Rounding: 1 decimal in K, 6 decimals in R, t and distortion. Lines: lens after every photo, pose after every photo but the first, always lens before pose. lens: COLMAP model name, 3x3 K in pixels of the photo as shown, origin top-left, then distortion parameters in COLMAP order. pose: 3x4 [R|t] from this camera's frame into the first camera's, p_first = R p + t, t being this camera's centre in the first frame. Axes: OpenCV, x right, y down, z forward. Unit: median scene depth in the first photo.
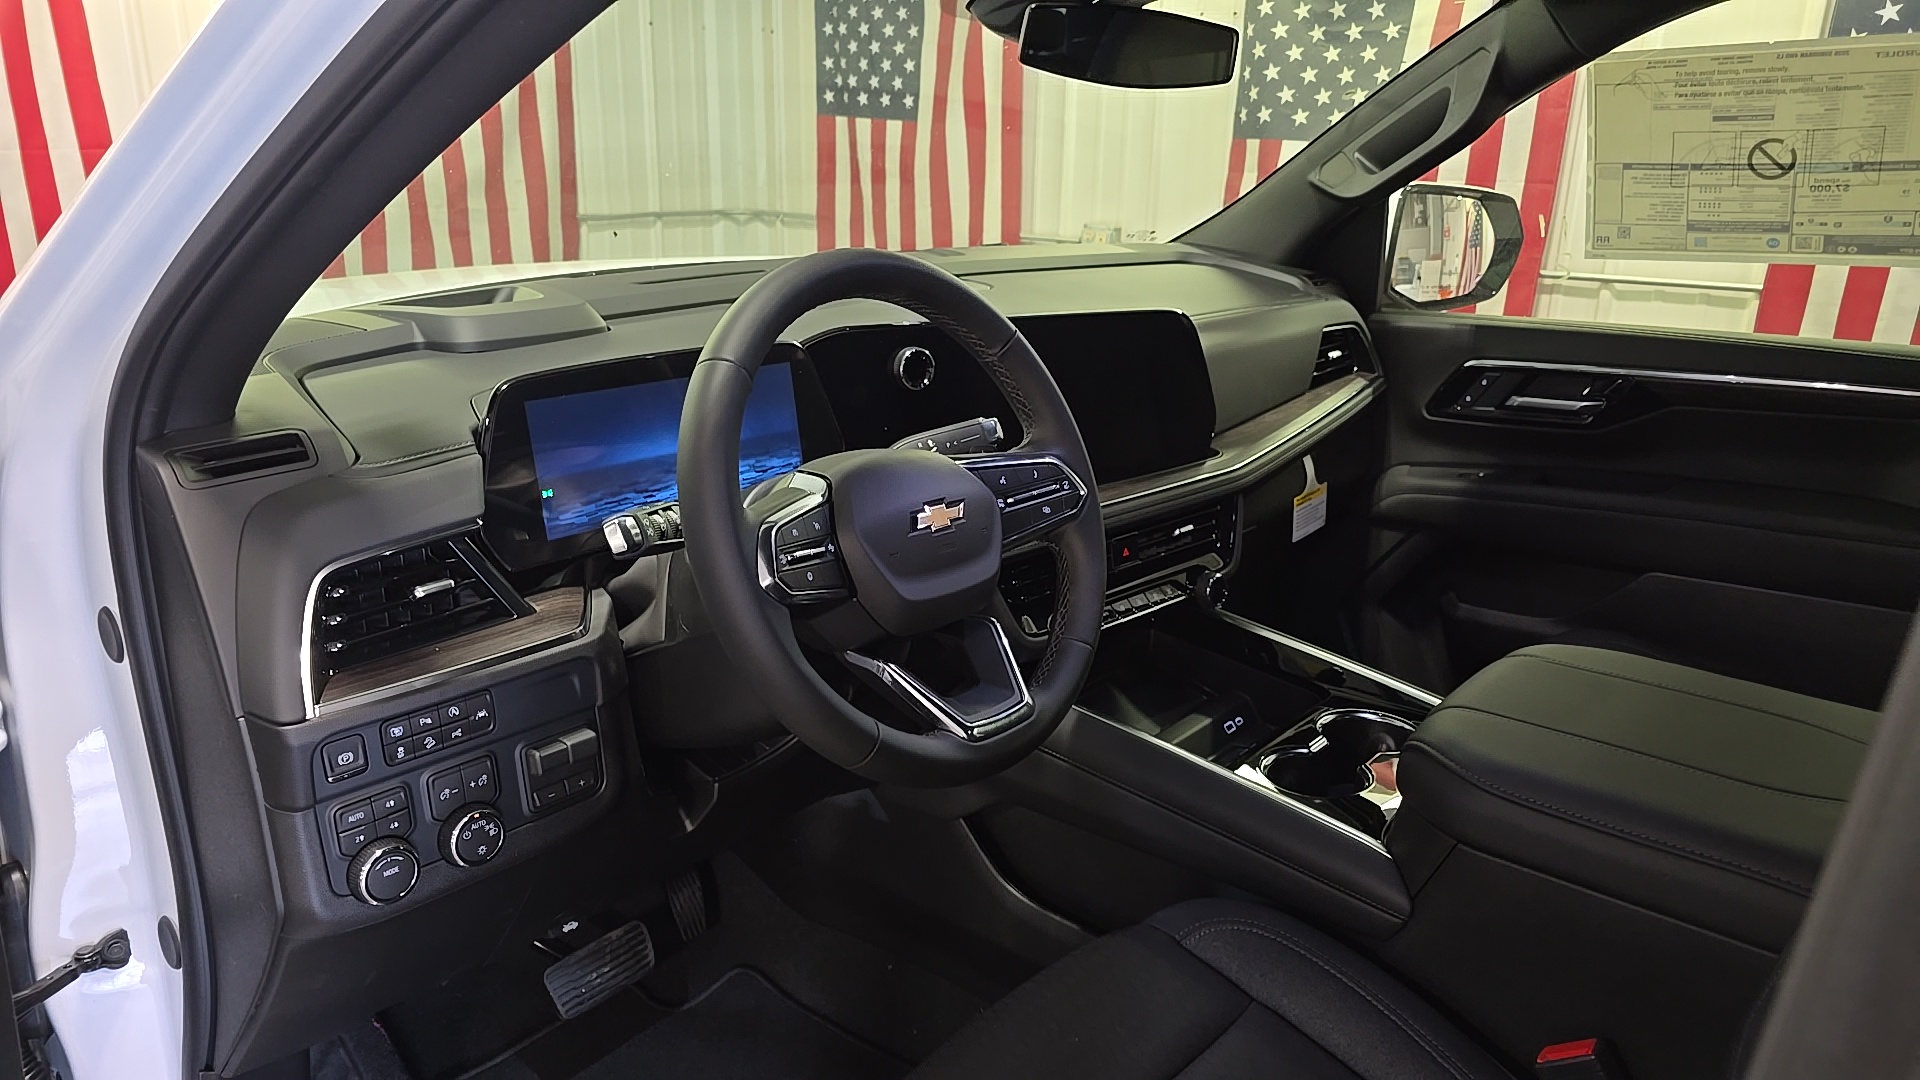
lens RADIAL K [[1291.6, 0, 960.0], [0, 1291.6, 540.0], [0, 0, 1]] dist [0.051538, -0.043513]
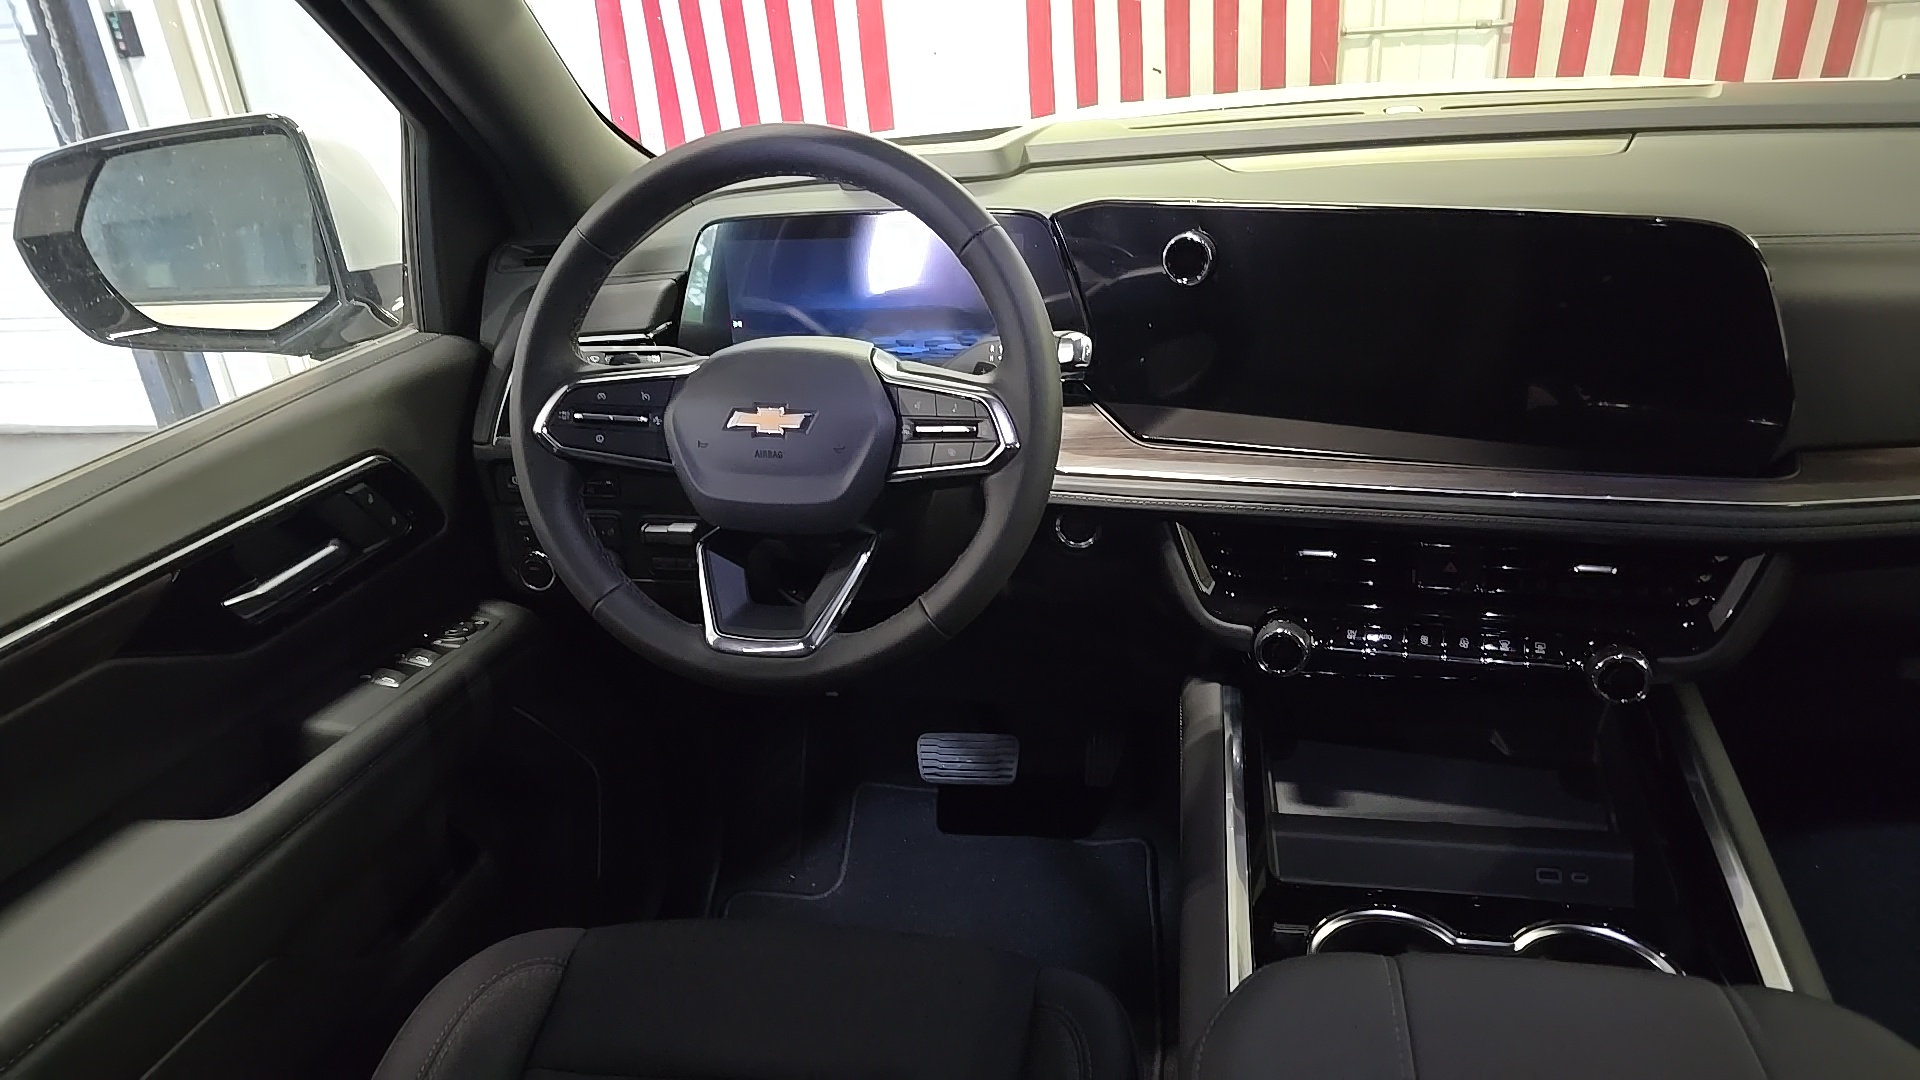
lens RADIAL K [[1288.6, 0, 955.4], [0, 1288.6, 562.9], [0, 0, 1]] dist [-0.000855, -0.005444]
pose [[0.484664, 0.331382, -0.809498, 0.421486], [-0.181189, 0.943419, 0.277724, -0.102261], [0.855729, 0.012069, 0.517284, 0.308199]]
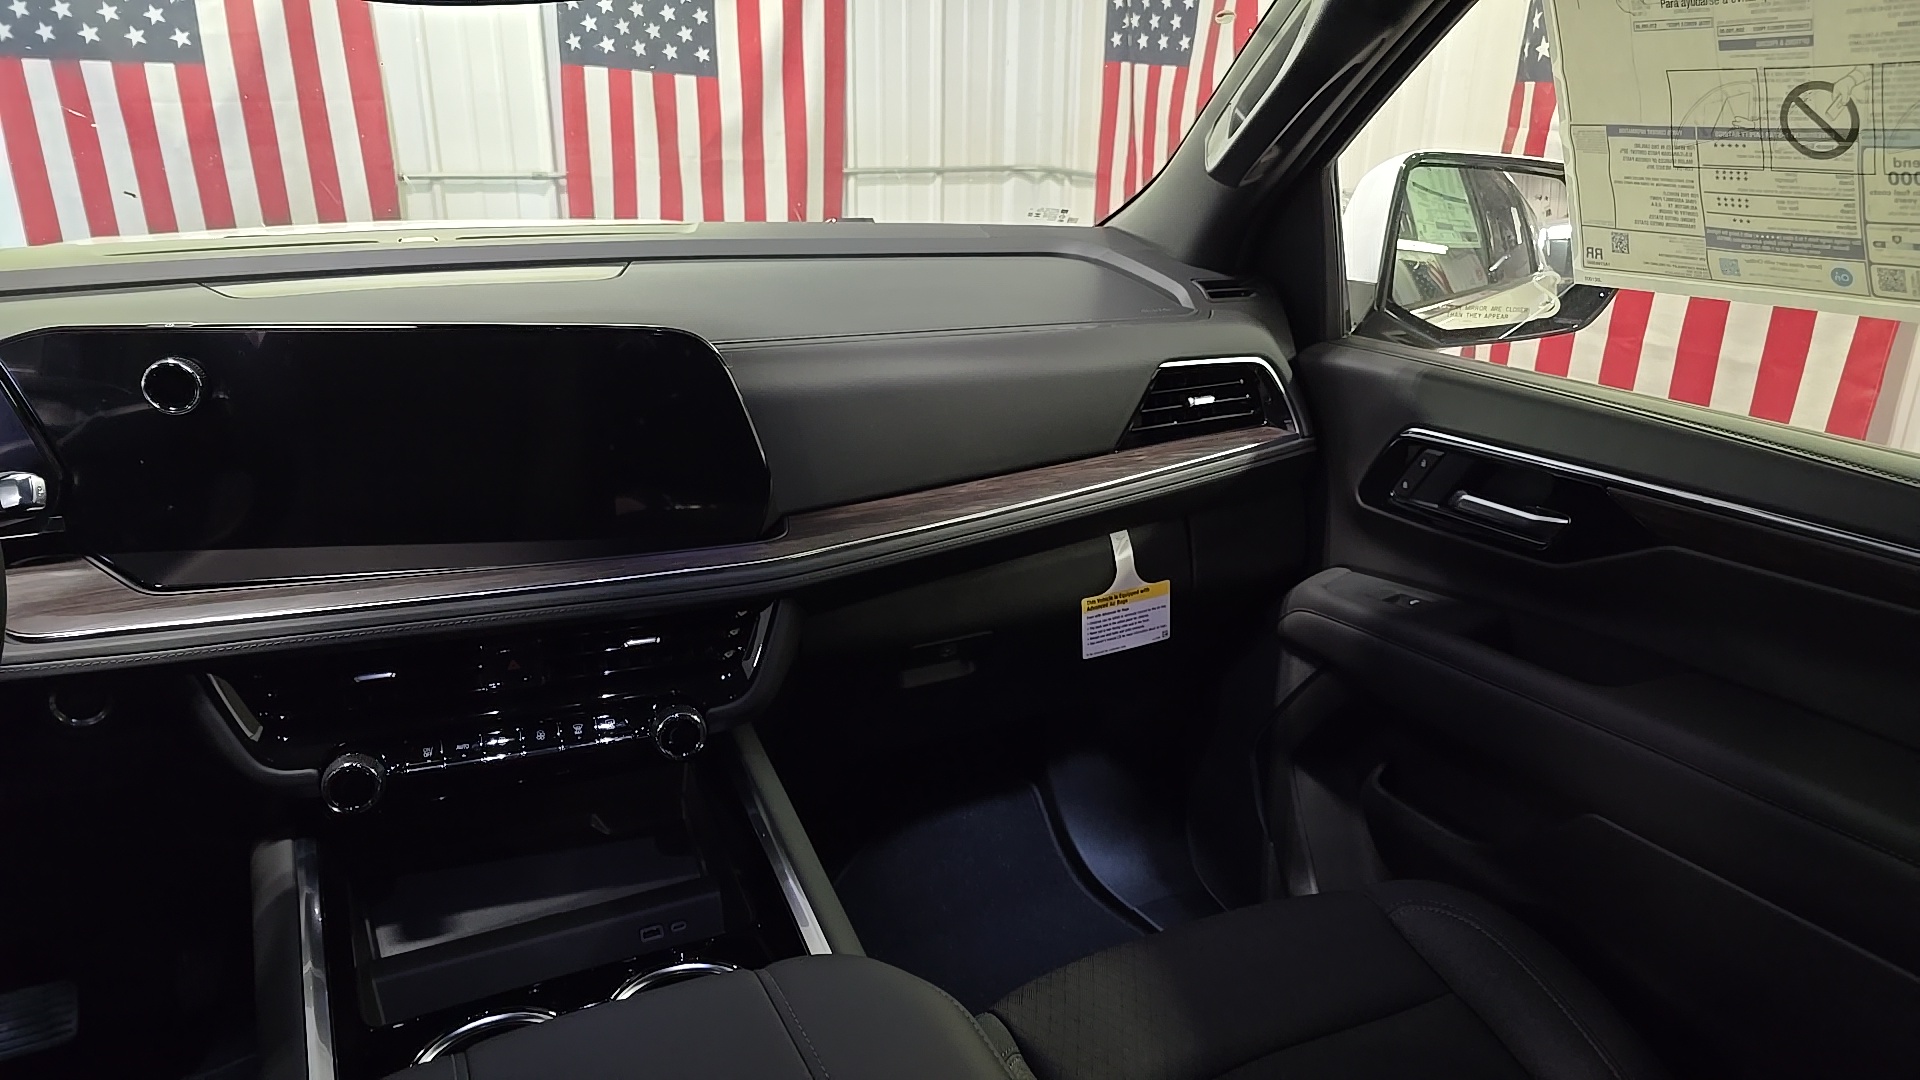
lens RADIAL K [[1291.6, 0, 960.0], [0, 1291.6, 540.0], [0, 0, 1]] dist [0.051538, -0.043513]
pose [[0.911489, 0.132647, -0.389348, 0.467167], [-0.119337, 0.991141, 0.058298, -0.097293], [0.393632, -0.006675, 0.919244, 0.325492]]
